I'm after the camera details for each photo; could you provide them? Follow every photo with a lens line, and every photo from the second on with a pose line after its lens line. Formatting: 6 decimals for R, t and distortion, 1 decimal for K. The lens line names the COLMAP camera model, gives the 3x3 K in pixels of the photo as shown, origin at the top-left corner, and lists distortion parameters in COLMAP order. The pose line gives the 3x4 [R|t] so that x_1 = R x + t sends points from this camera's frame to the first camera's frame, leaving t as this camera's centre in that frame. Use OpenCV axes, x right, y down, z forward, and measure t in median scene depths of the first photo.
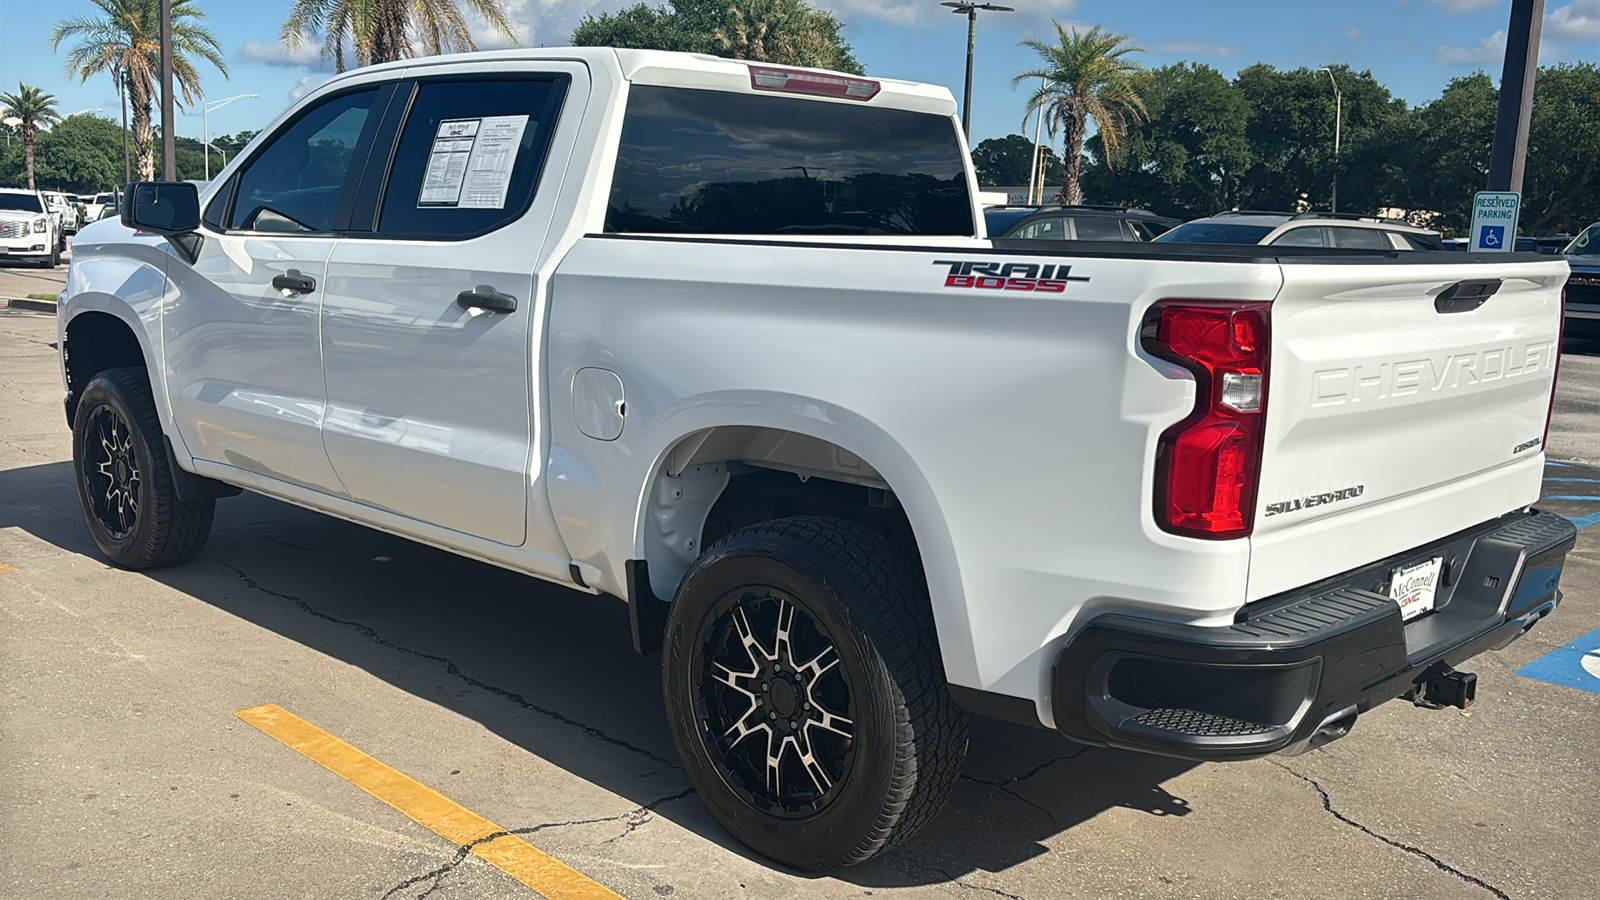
lens RADIAL K [[1496.4, 0, 816.1], [0, 1496.4, 477.9], [0, 0, 1]] dist [0.031839, 0.000000]
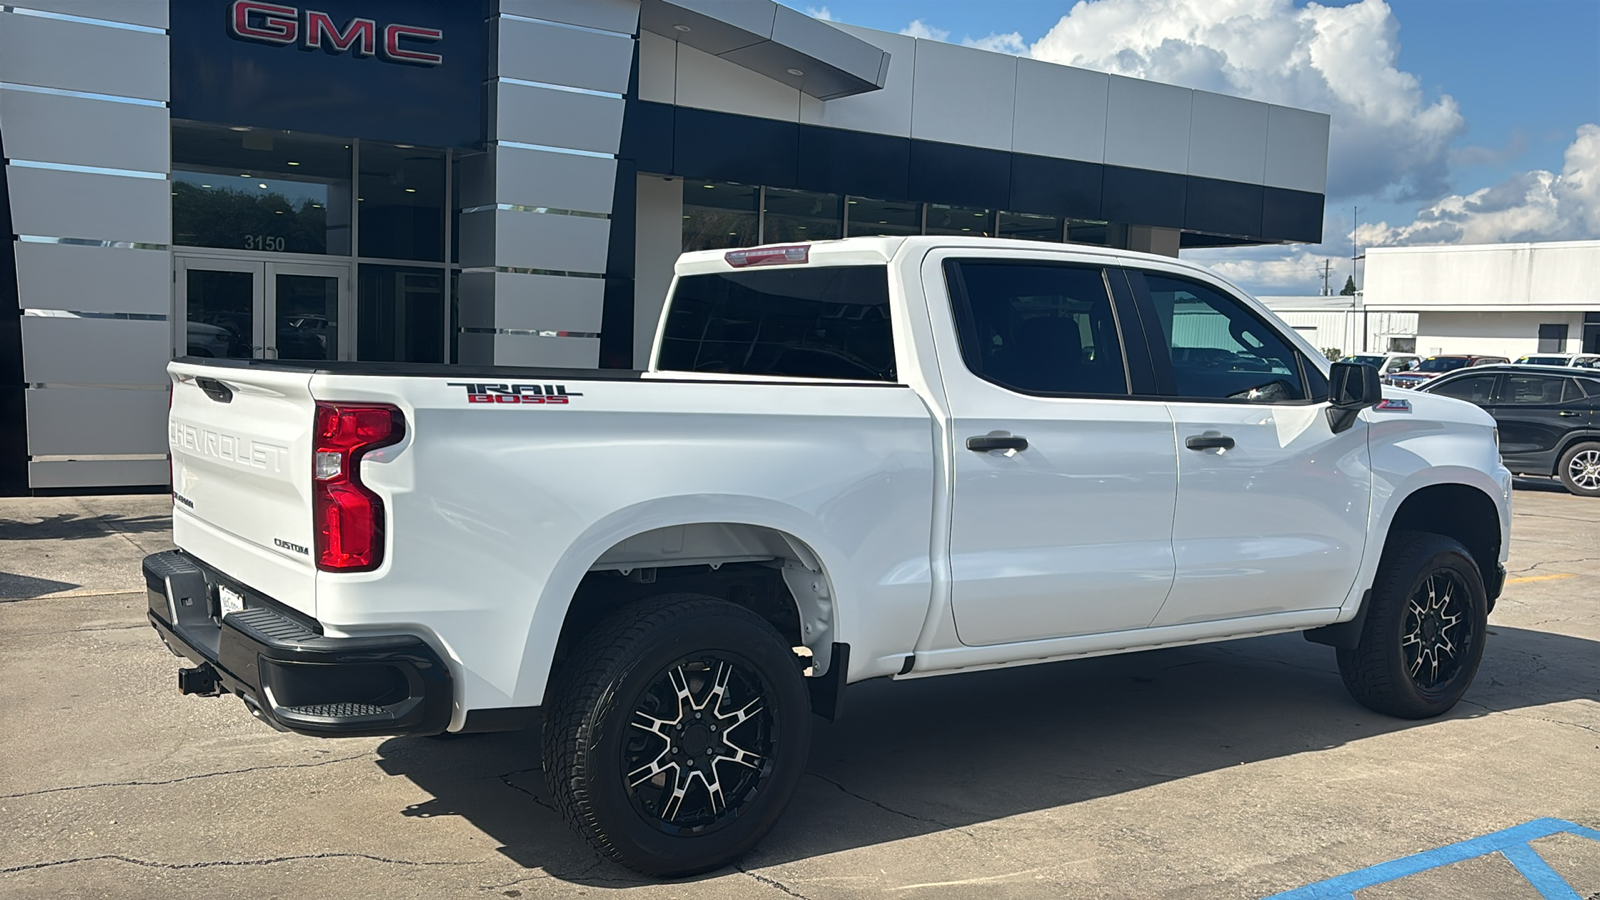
lens RADIAL K [[1496.4, 0, 810.6], [0, 1496.4, 461.7], [0, 0, 1]] dist [0.031839, 0.000000]
pose [[-0.202491, 0.039342, -0.978494, 1.354216], [-0.206325, 0.975050, 0.081901, -0.228681], [0.957302, 0.218472, -0.189322, 1.456812]]
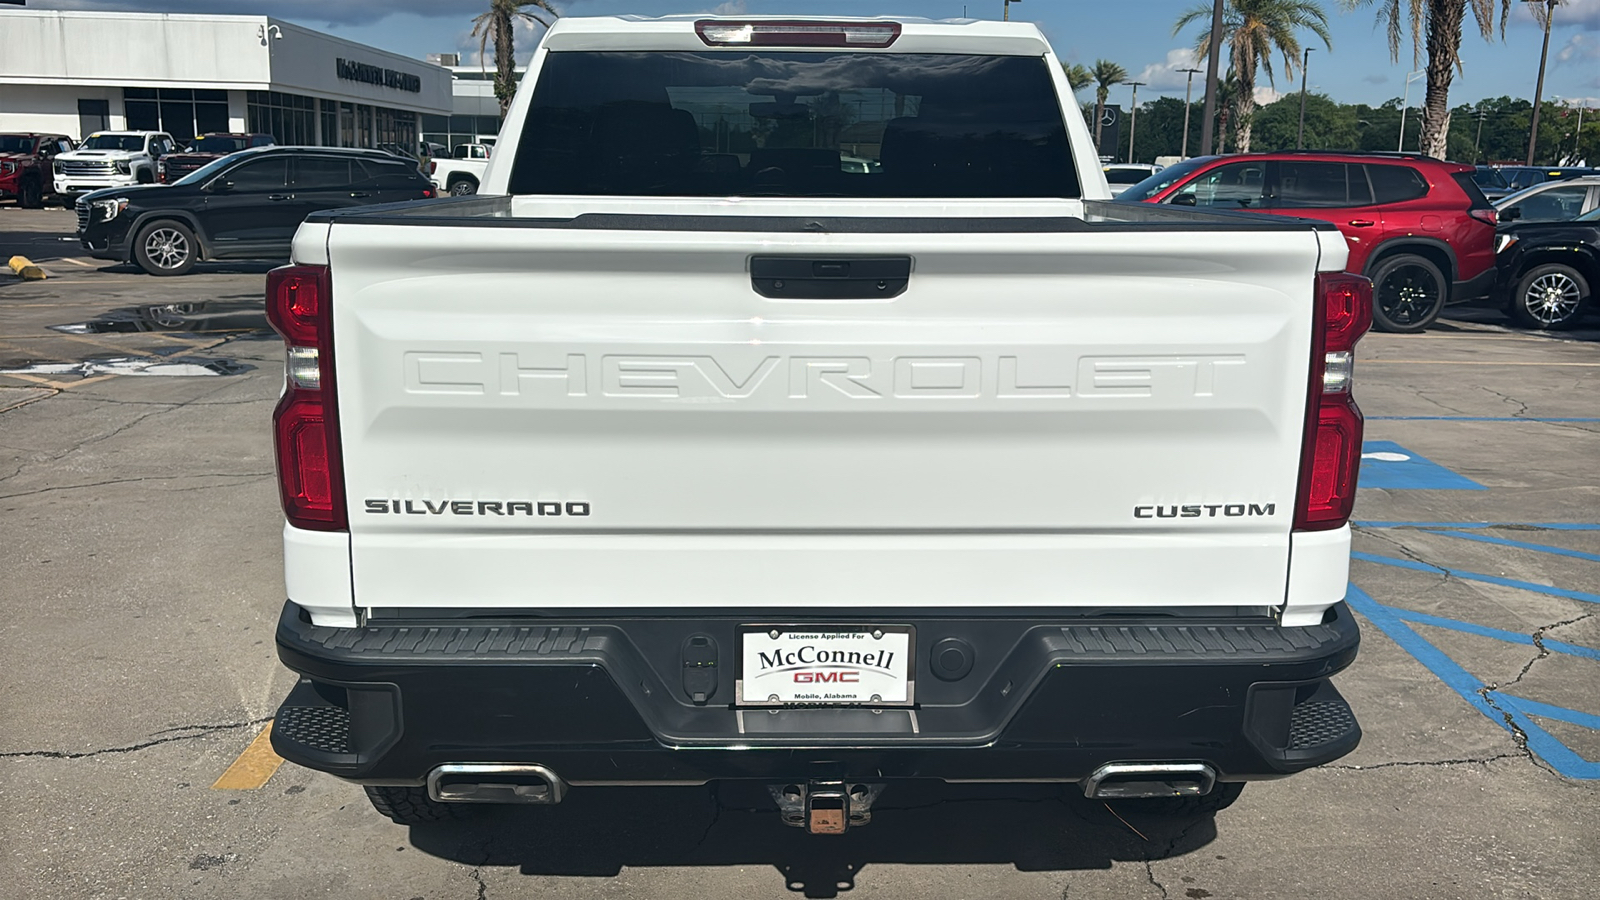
lens RADIAL K [[1496.4, 0, 822.8], [0, 1496.4, 469.1], [0, 0, 1]] dist [0.031839, 0.000000]
pose [[0.714953, 0.121312, -0.688568, 0.764100], [-0.112297, 0.991971, 0.058166, -0.056248], [0.690096, 0.035738, 0.722835, 0.385558]]
